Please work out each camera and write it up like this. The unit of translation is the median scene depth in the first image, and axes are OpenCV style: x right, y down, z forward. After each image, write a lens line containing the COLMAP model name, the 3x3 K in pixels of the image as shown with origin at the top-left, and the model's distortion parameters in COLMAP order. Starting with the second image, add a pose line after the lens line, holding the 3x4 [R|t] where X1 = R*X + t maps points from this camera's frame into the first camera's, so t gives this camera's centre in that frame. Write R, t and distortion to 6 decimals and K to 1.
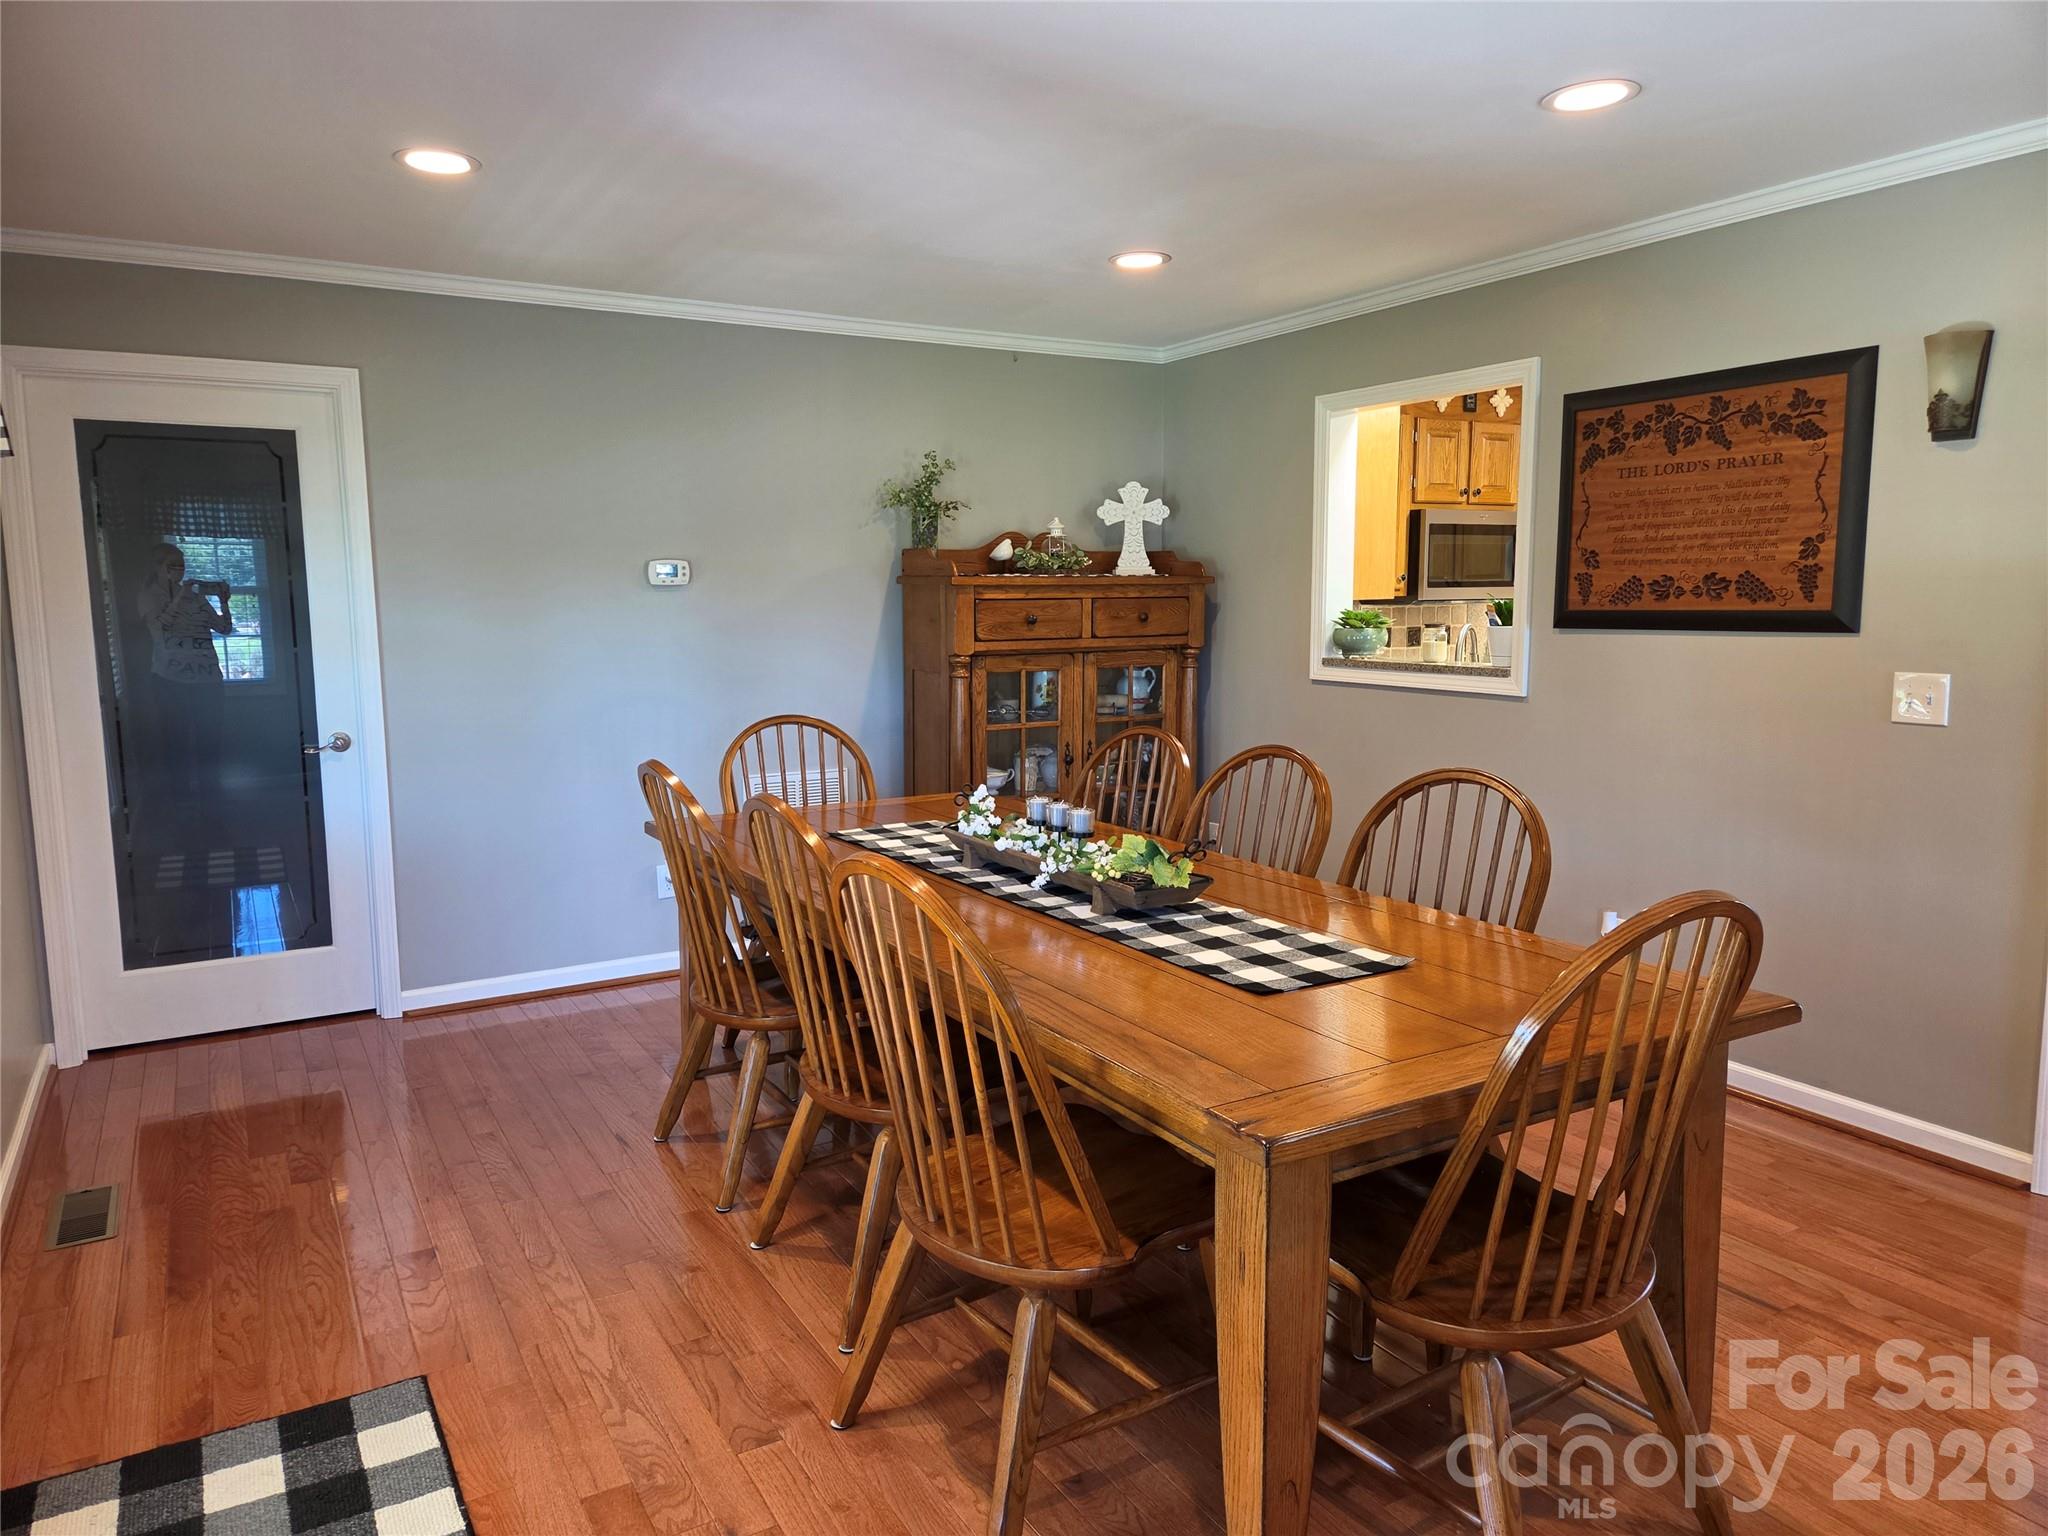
lens RADIAL K [[1372.1, 0, 1017.4], [0, 1372.1, 771.8], [0, 0, 1]] dist [0.050926, -0.023748]
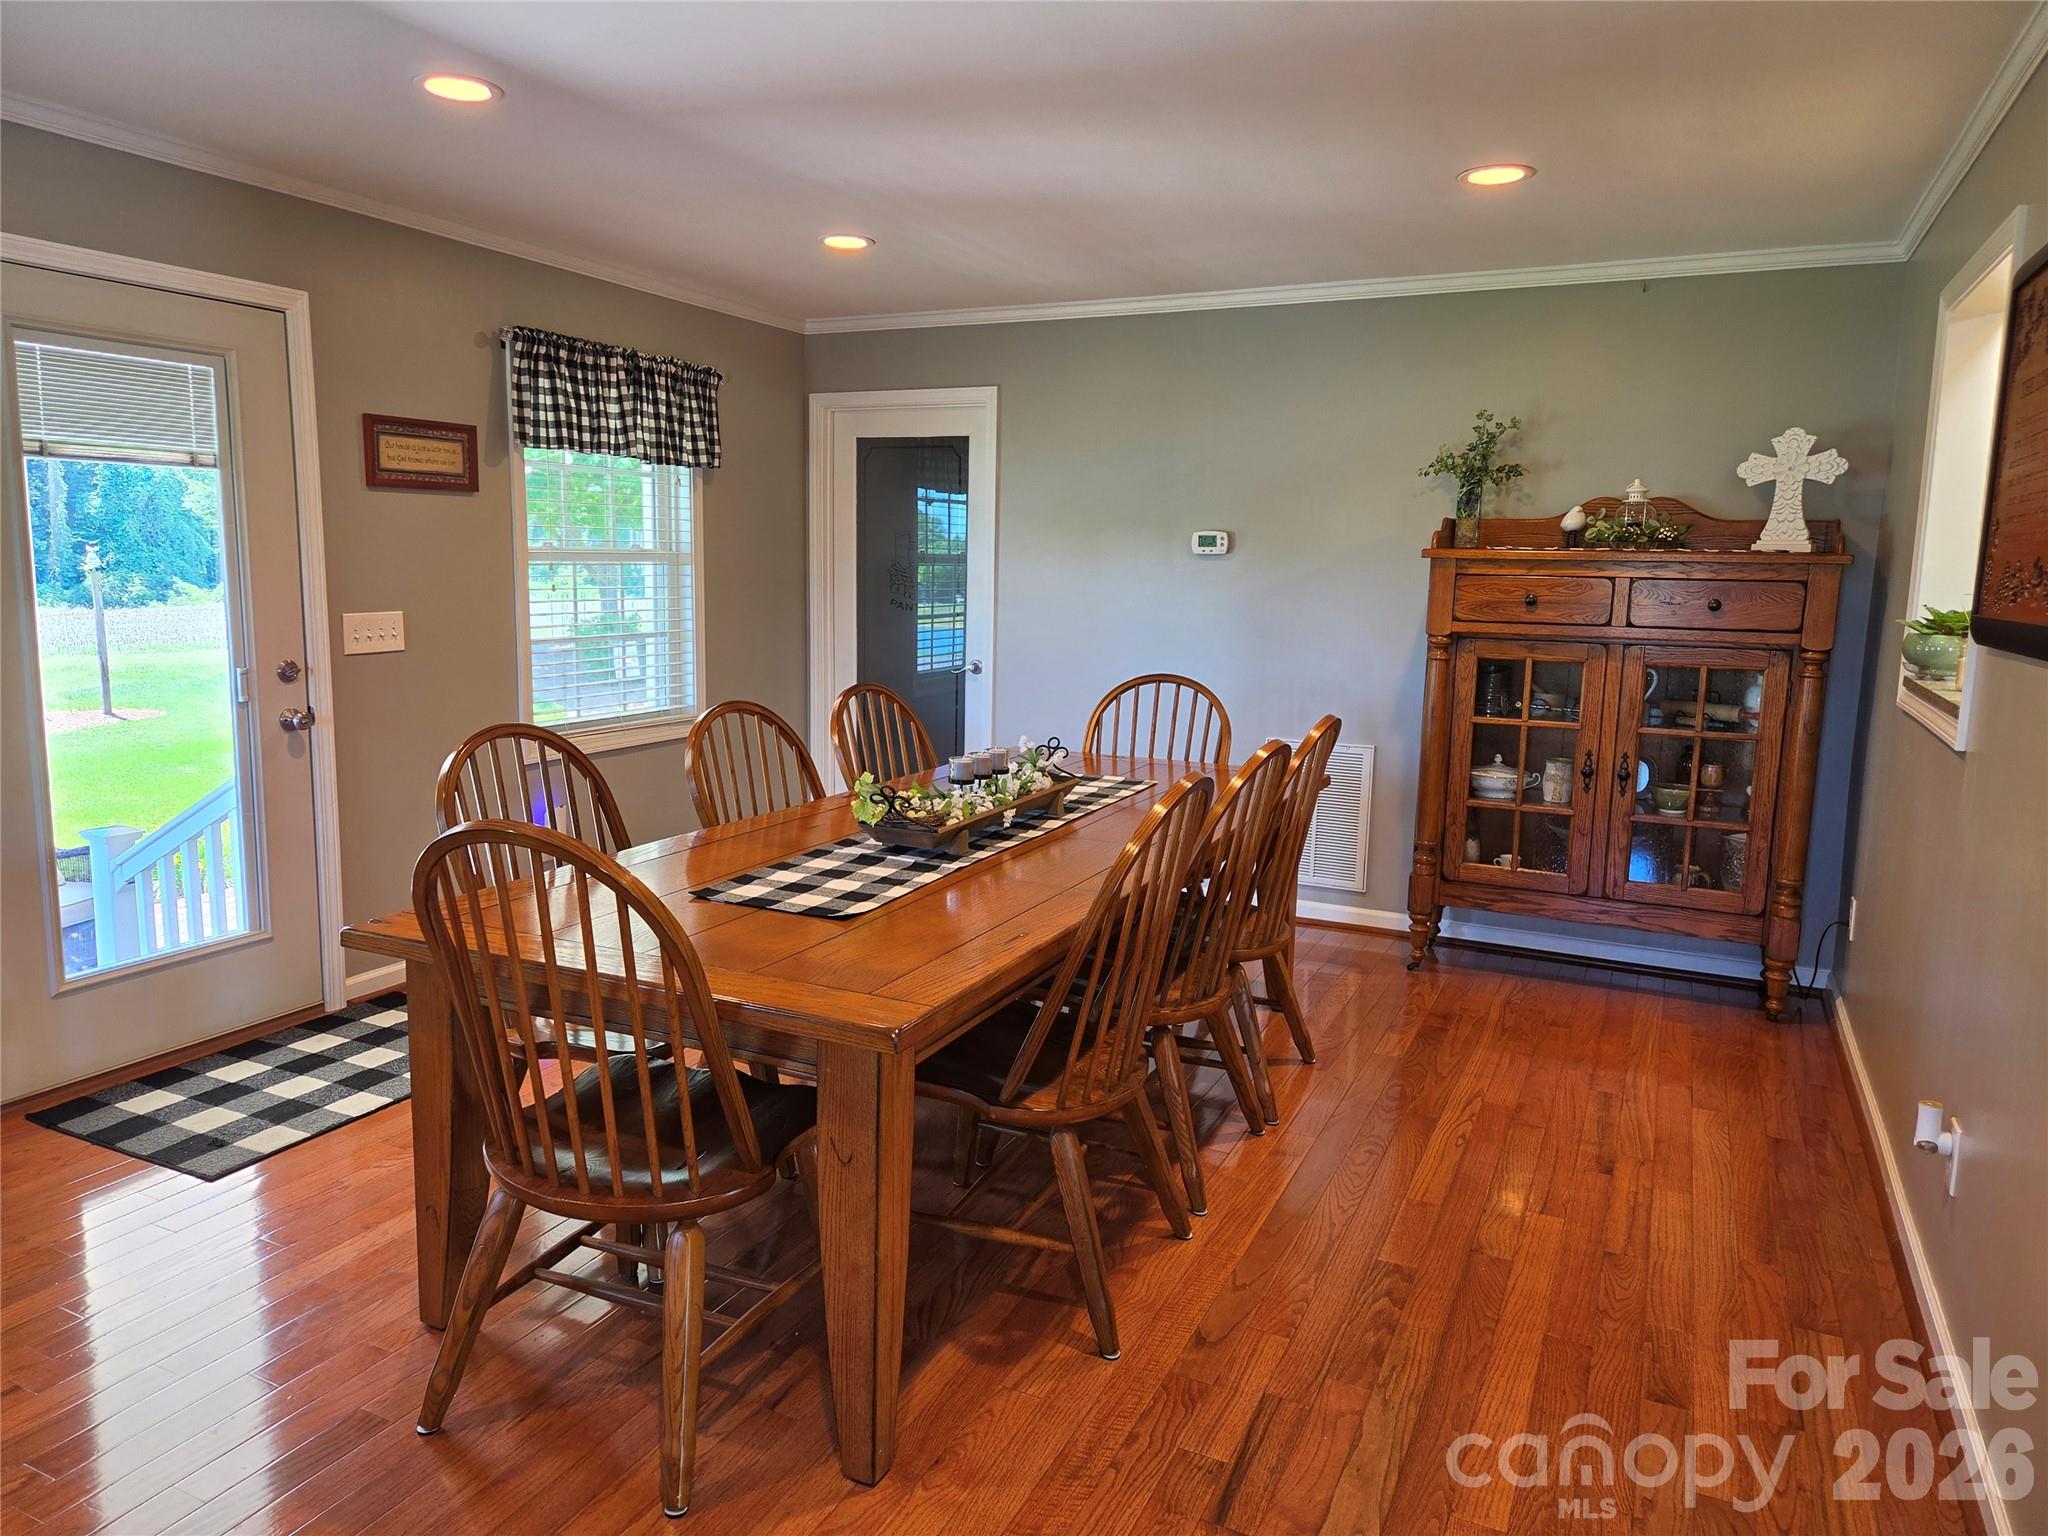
lens RADIAL K [[1372.1, 0, 1016.6], [0, 1372.1, 762.9], [0, 0, 1]] dist [0.050926, -0.023748]
pose [[0.546722, 0.139907, -0.825543, 0.551439], [-0.136603, 0.987636, 0.076911, -0.031976], [0.826096, 0.070723, 0.559074, 0.252872]]
